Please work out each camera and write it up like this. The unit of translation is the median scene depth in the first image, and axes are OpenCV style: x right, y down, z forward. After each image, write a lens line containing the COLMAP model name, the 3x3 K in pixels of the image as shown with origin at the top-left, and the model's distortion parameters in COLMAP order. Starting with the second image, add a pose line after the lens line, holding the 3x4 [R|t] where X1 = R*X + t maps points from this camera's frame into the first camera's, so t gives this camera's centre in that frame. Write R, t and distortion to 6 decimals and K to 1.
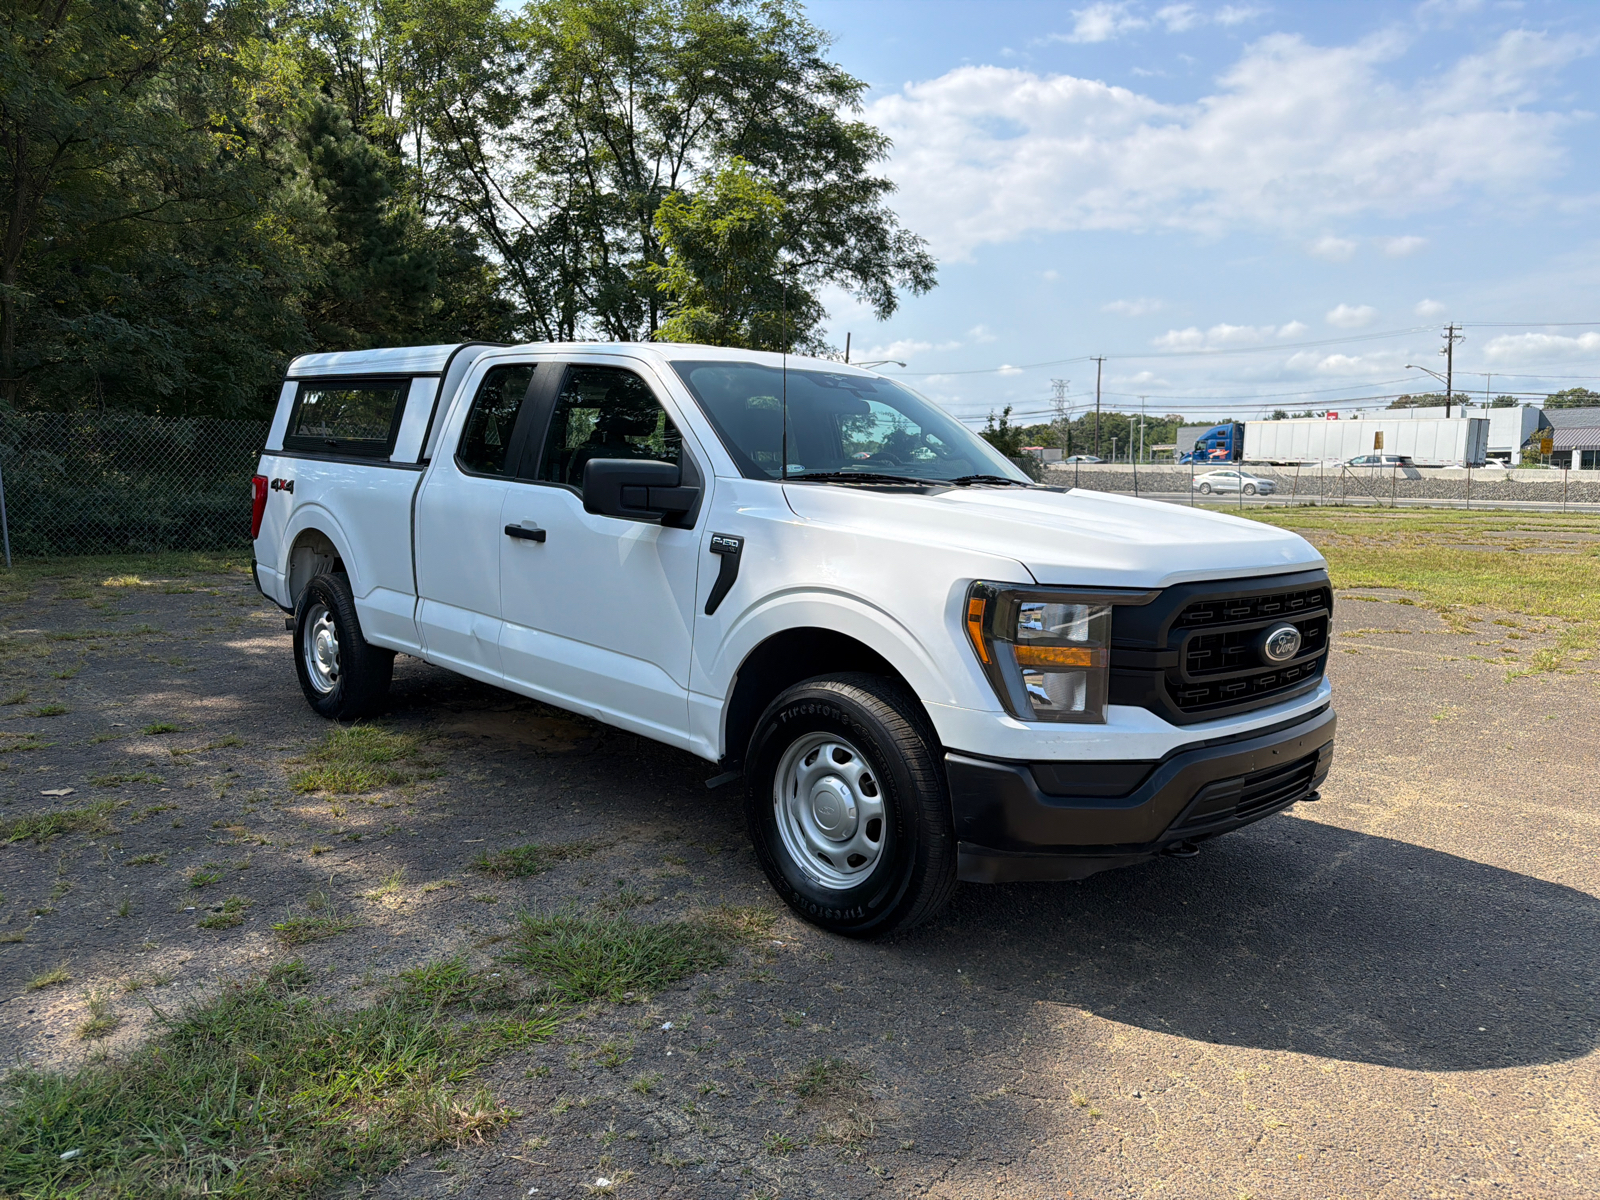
lens RADIAL K [[1138.0, 0, 790.9], [0, 1138.0, 610.6], [0, 0, 1]] dist [0.032496, -0.039357]
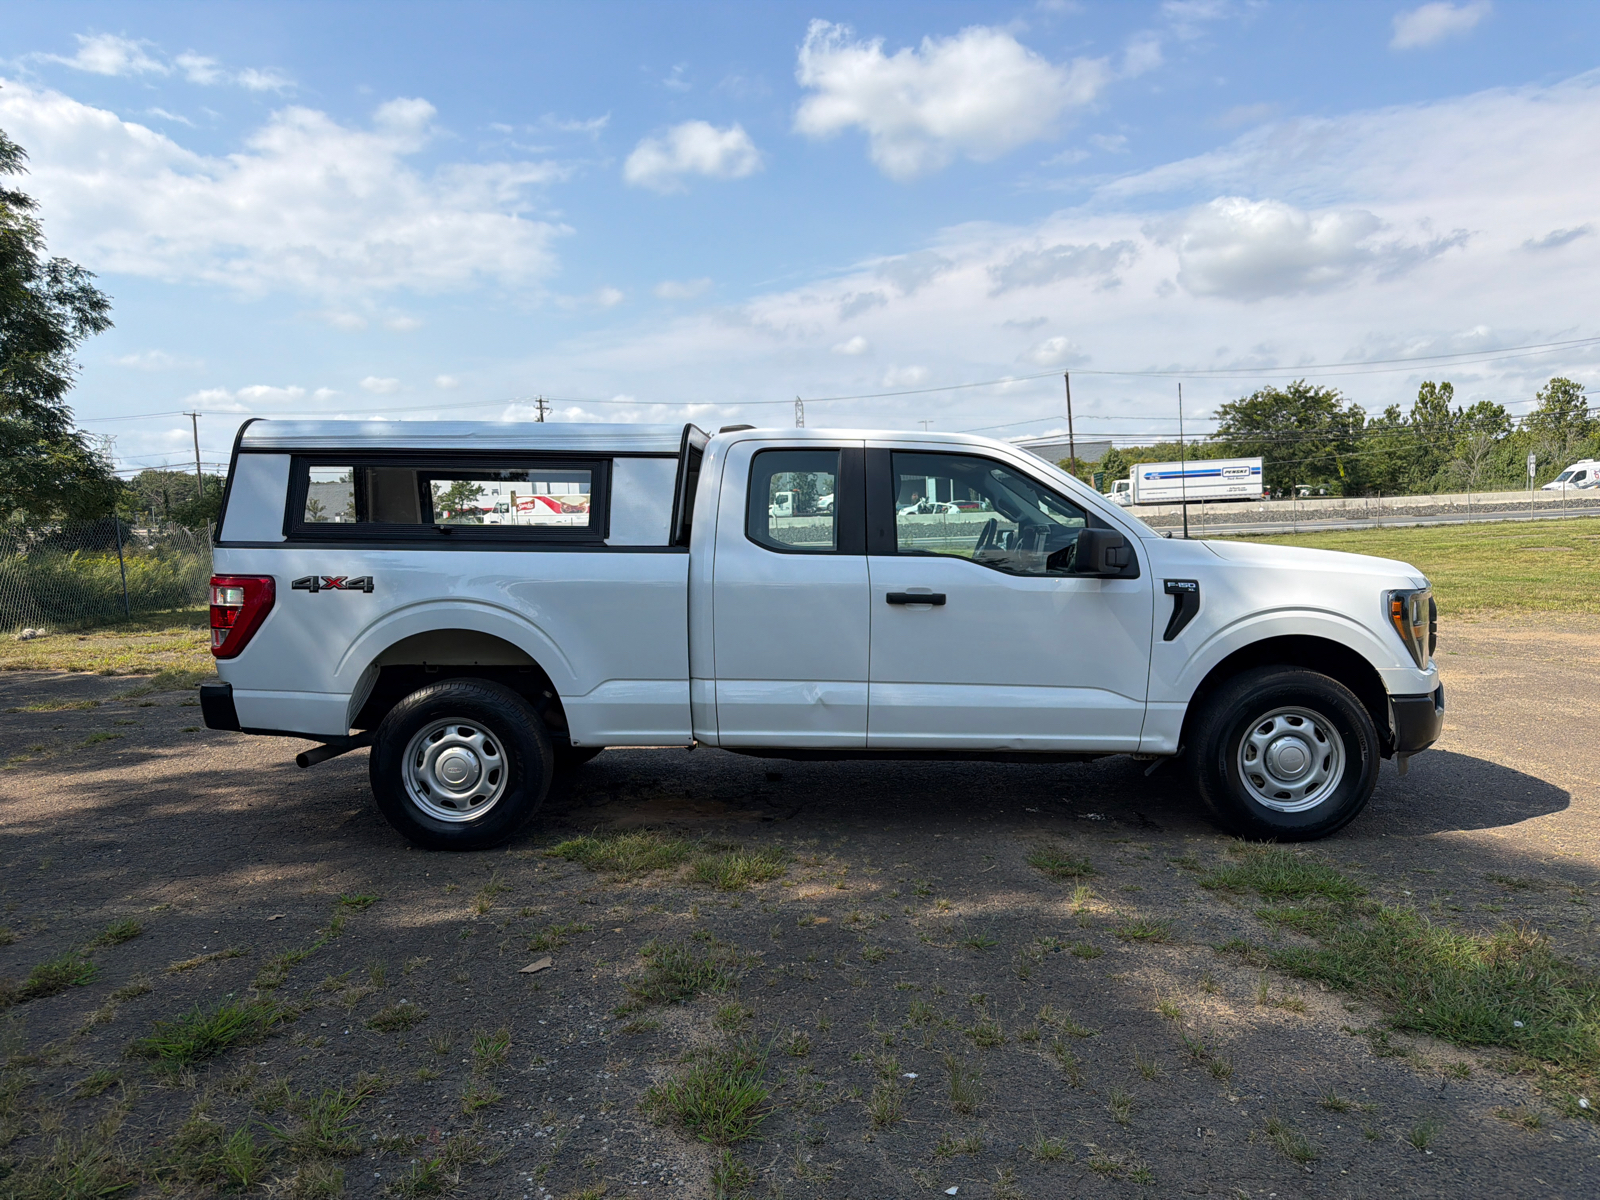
lens RADIAL K [[1138.0, 0, 791.1], [0, 1138.0, 582.9], [0, 0, 1]] dist [0.032496, -0.039357]
pose [[0.708534, -0.071706, 0.702024, -0.179060], [0.123232, 0.992110, -0.023038, -0.011874], [-0.694834, 0.102835, 0.711780, 0.047203]]
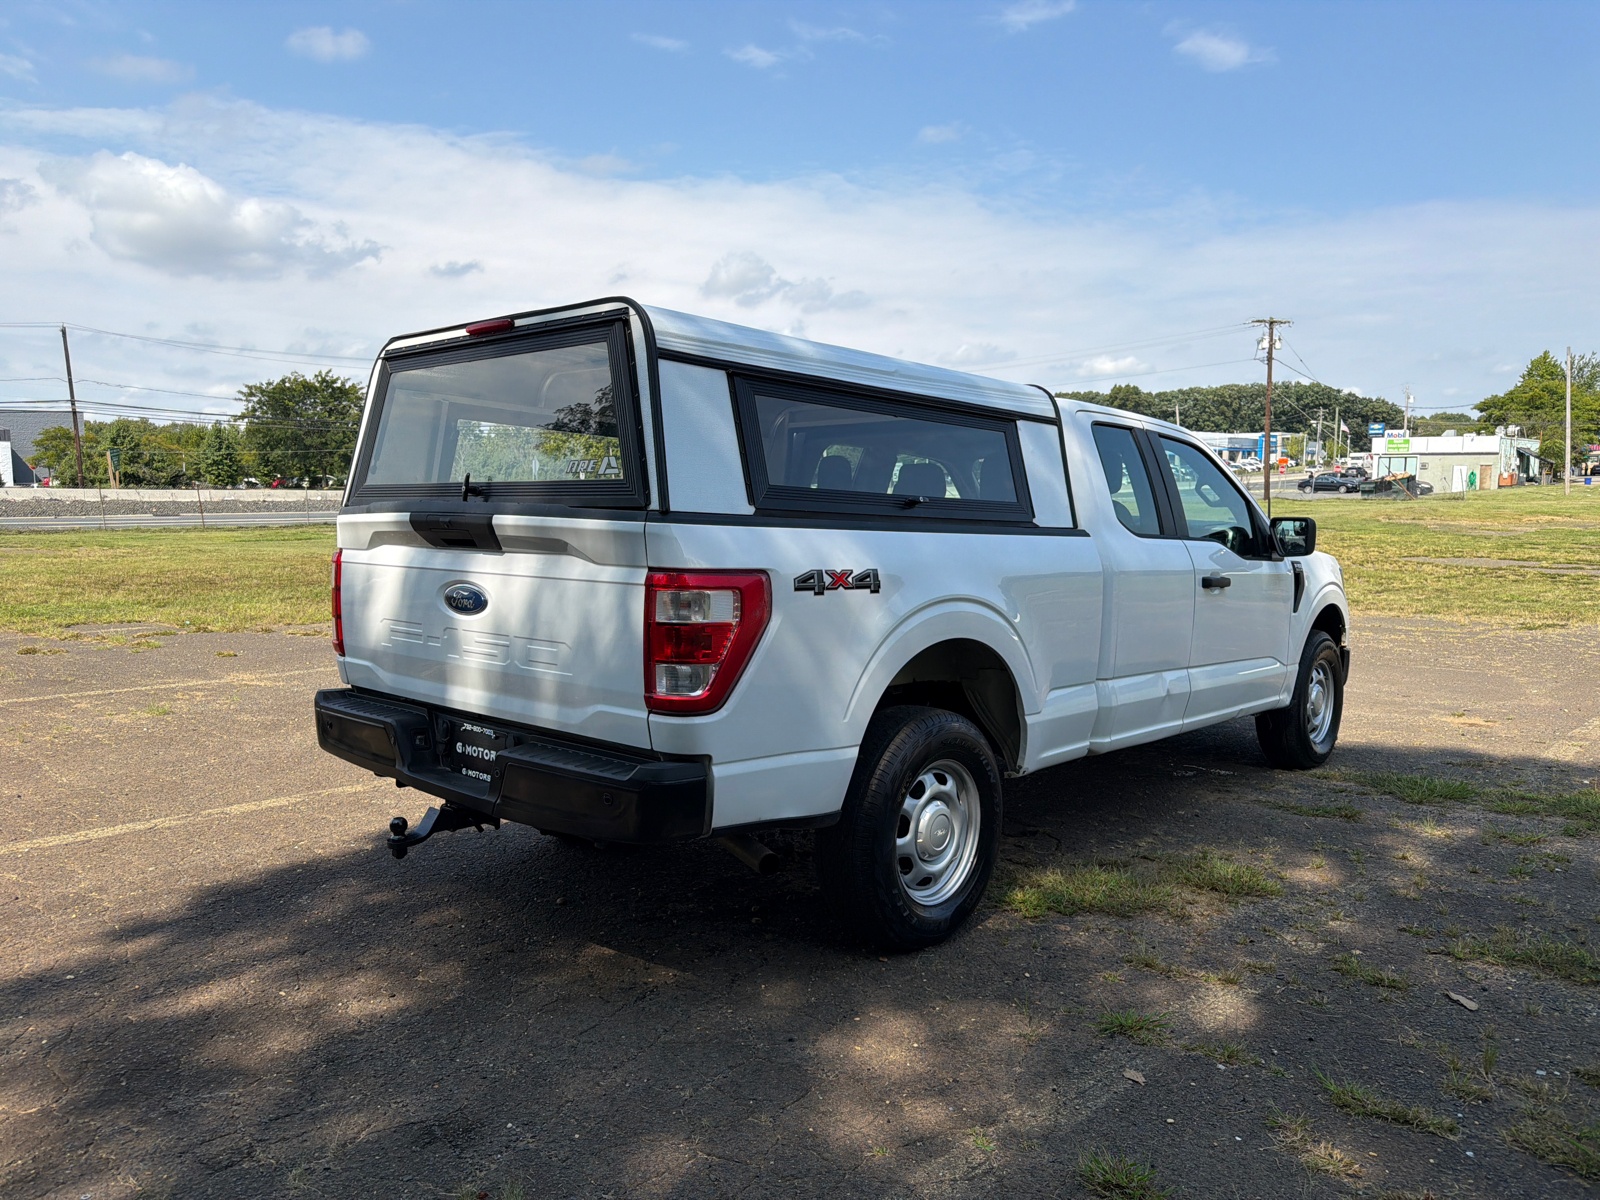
lens RADIAL K [[1138.0, 0, 797.3], [0, 1138.0, 609.8], [0, 0, 1]] dist [0.032496, -0.039357]
pose [[-0.064012, -0.109868, 0.991883, -0.221019], [0.113571, 0.986662, 0.116619, -0.036591], [-0.991466, 0.120114, -0.050681, 0.240402]]
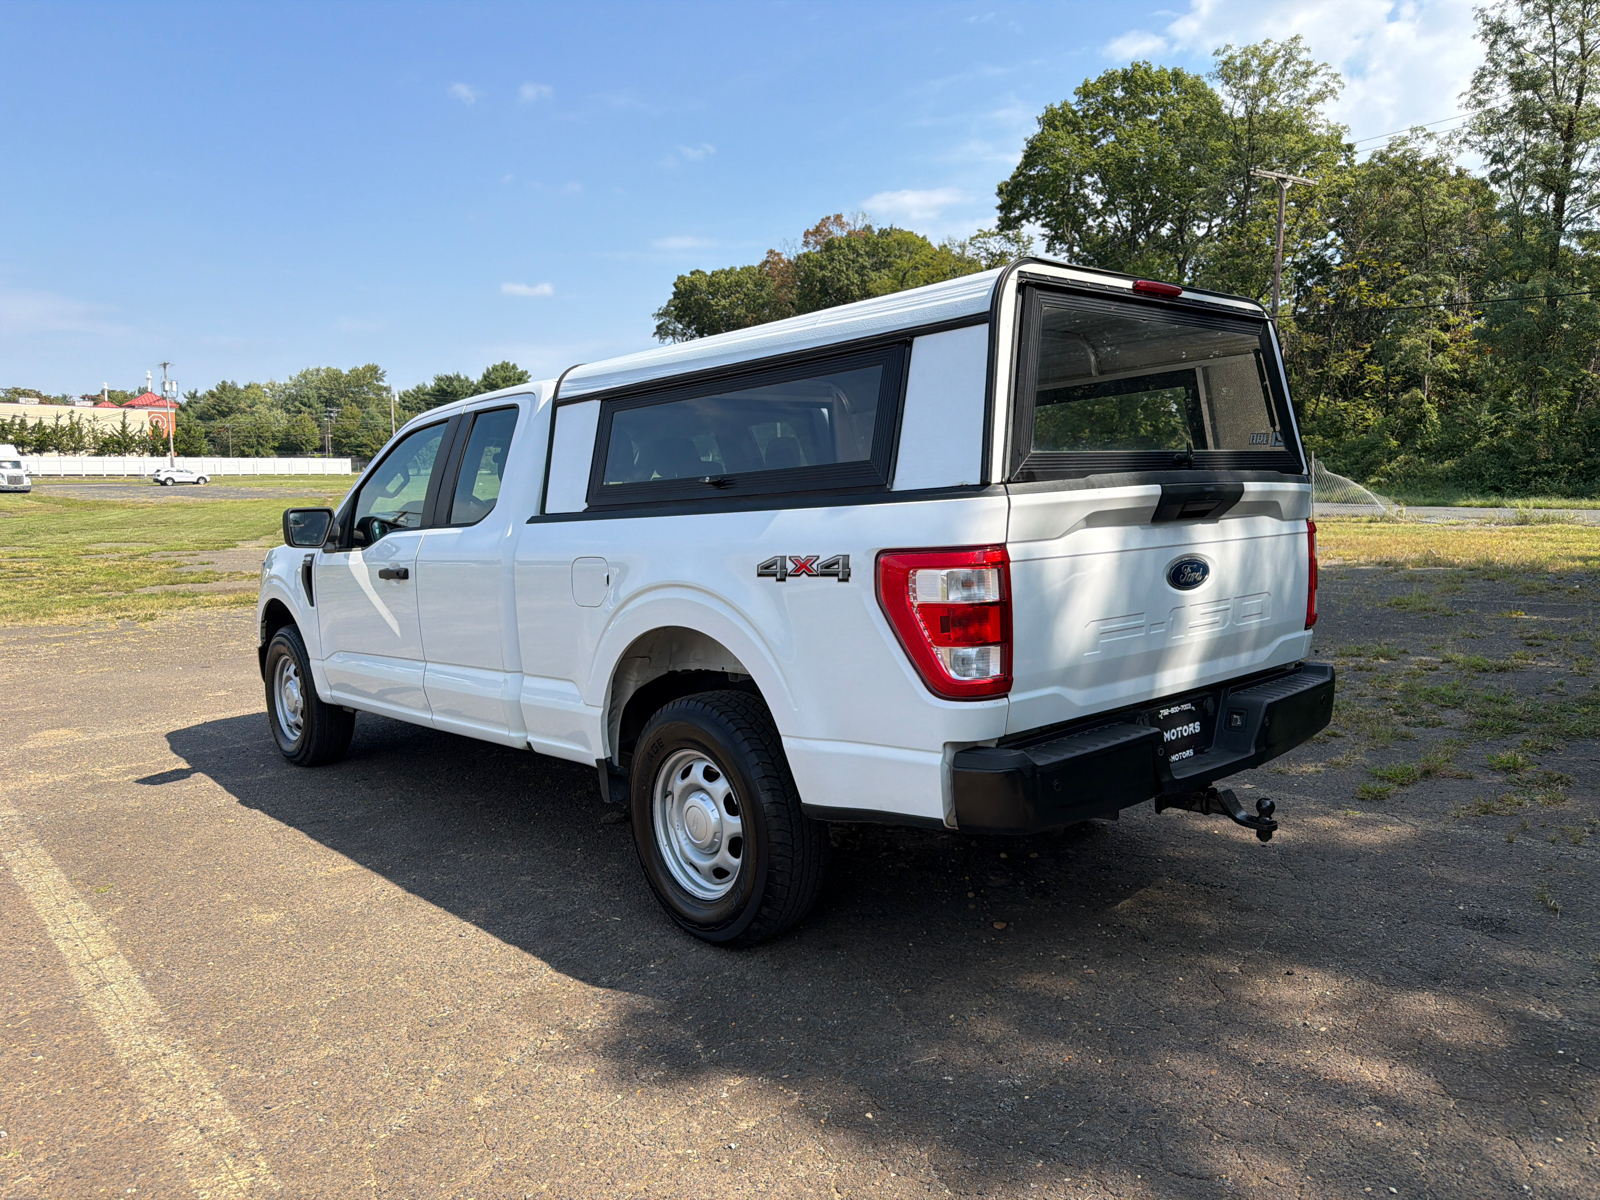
lens RADIAL K [[1138.0, 0, 800.7], [0, 1138.0, 604.1], [0, 0, 1]] dist [0.032496, -0.039357]
pose [[-0.999525, 0.001460, 0.030774, -0.055012], [0.008163, 0.975725, 0.218845, -0.050940], [-0.029708, 0.218993, -0.975274, 0.391097]]
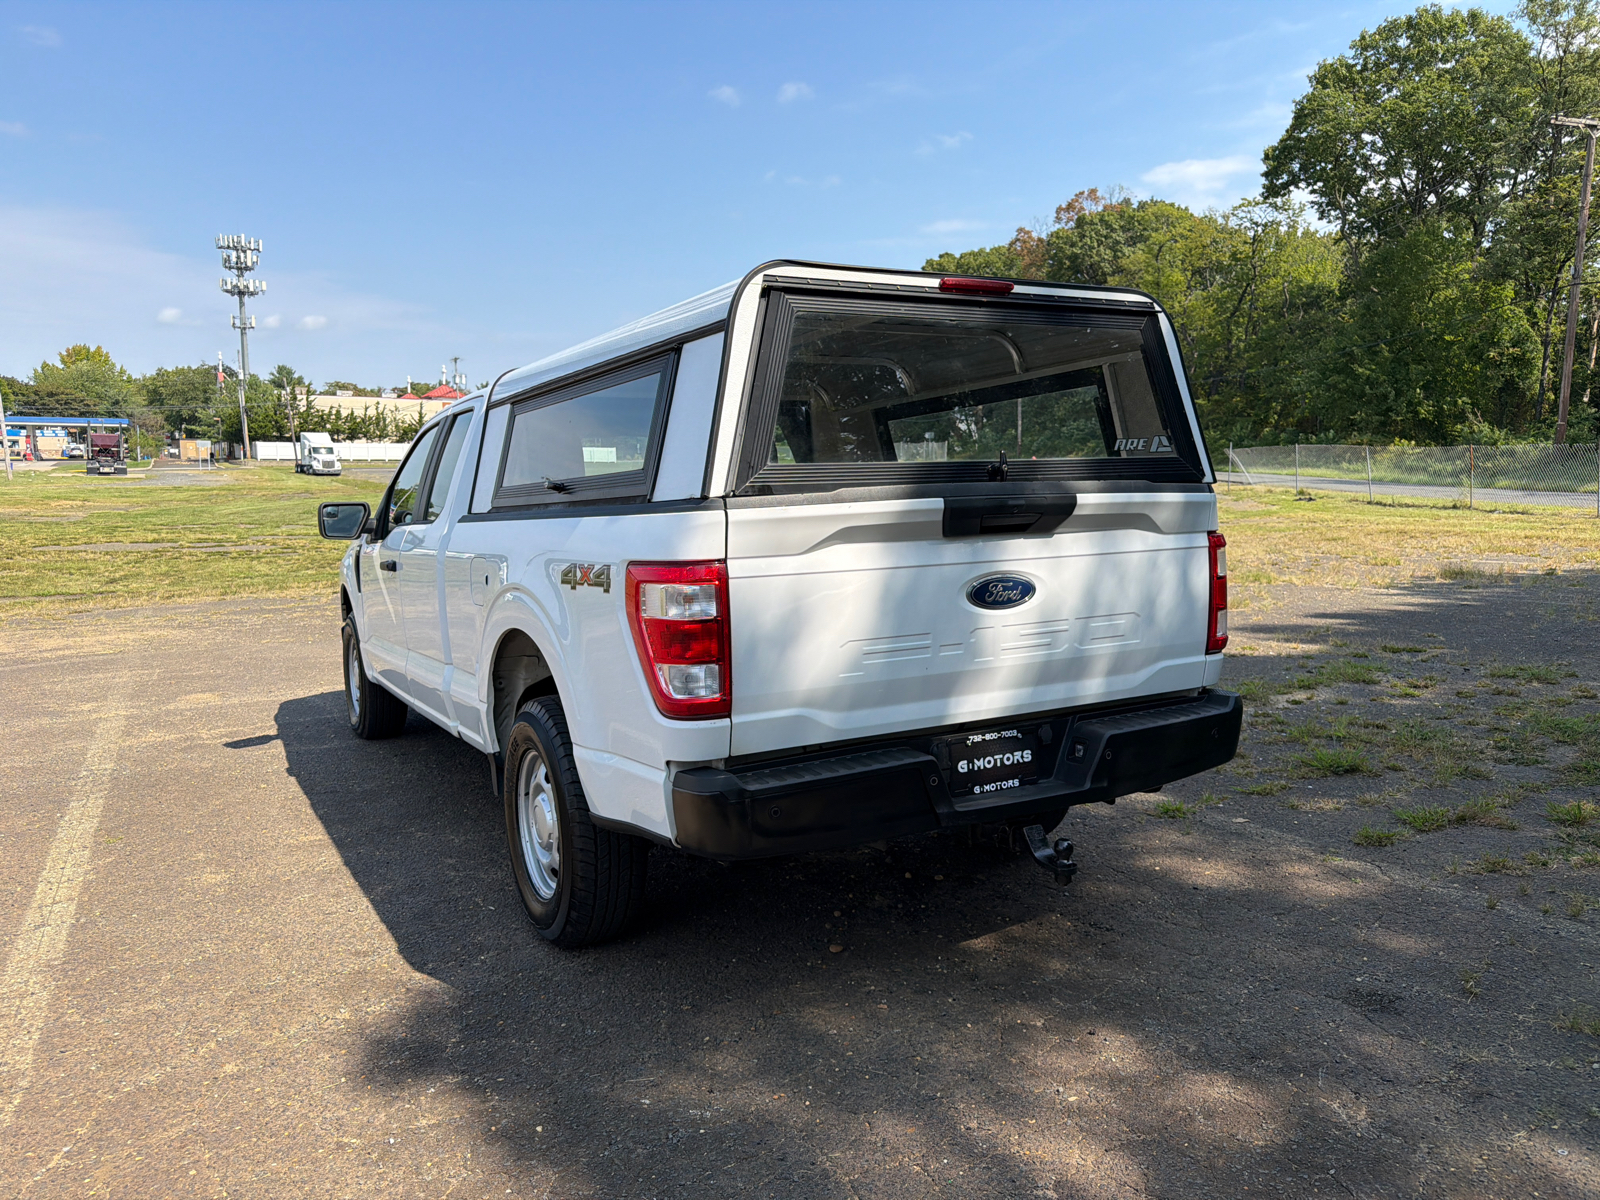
lens RADIAL K [[1138.0, 0, 800.0], [0, 1138.0, 597.7], [0, 0, 1]] dist [0.032496, -0.039357]
pose [[-0.967986, -0.026747, 0.249577, -0.101436], [0.030391, 0.974503, 0.222307, -0.052248], [-0.249159, 0.222775, -0.942492, 0.381973]]
